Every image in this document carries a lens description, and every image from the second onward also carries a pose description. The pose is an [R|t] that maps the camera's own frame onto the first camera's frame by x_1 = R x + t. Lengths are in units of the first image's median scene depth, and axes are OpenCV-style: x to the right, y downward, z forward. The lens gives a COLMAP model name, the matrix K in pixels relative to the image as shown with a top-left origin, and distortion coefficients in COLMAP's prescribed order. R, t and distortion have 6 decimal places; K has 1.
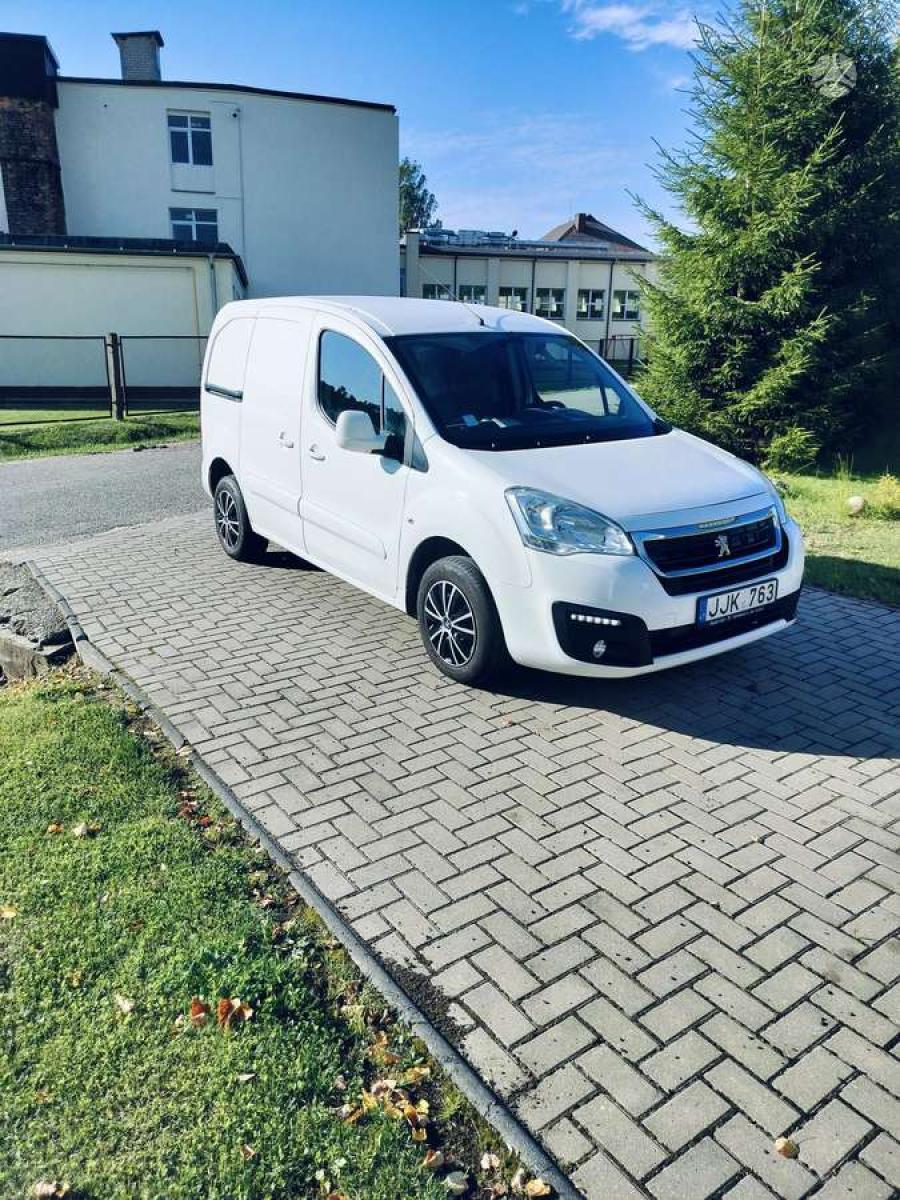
lens RADIAL K [[849.5, 0, 447.8], [0, 849.5, 576.6], [0, 0, 1]] dist [0.061468, -0.068869]
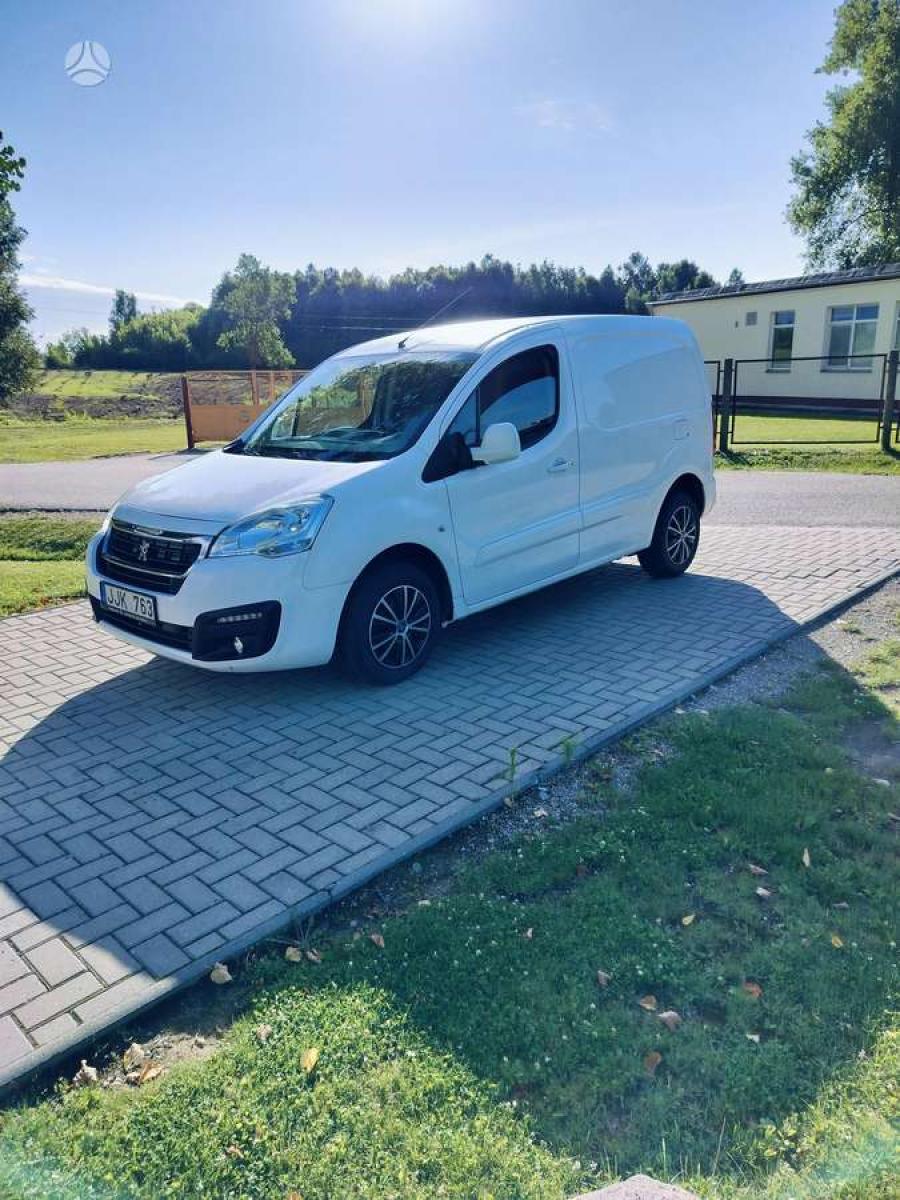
lens RADIAL K [[837.4, 0, 450.0], [0, 837.4, 600.0], [0, 0, 1]] dist [0.049818, -0.069260]
pose [[0.201247, 0.245556, -0.948263, 1.431430], [-0.234865, 0.951926, 0.196660, -0.279337], [0.950967, 0.183136, 0.249244, 1.115633]]
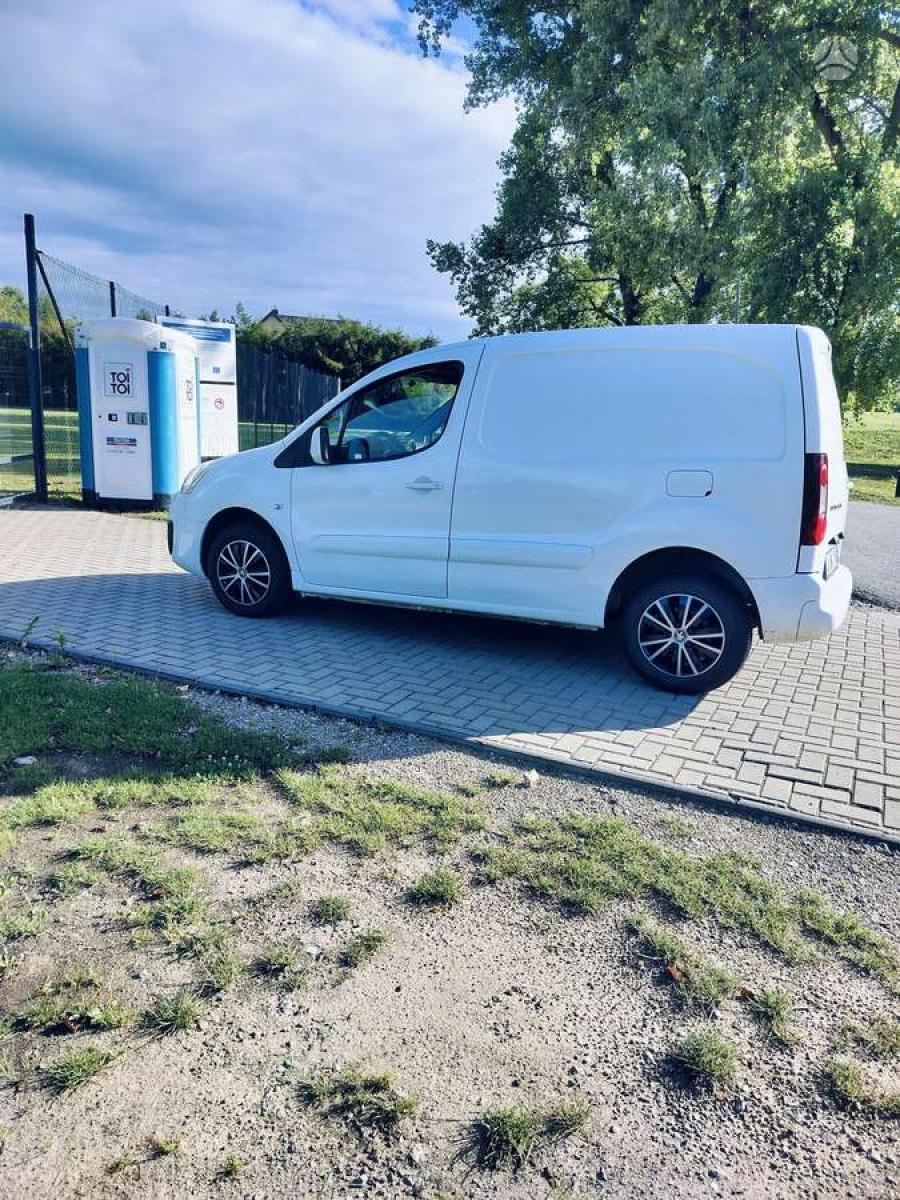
lens RADIAL K [[833.2, 0, 450.0], [0, 833.2, 606.5], [0, 0, 1]] dist [0.058470, -0.070112]
pose [[-0.877504, 0.064919, -0.475155, 0.751482], [-0.174197, 0.879974, 0.441930, -0.663096], [0.446814, 0.470565, -0.760872, 2.627097]]
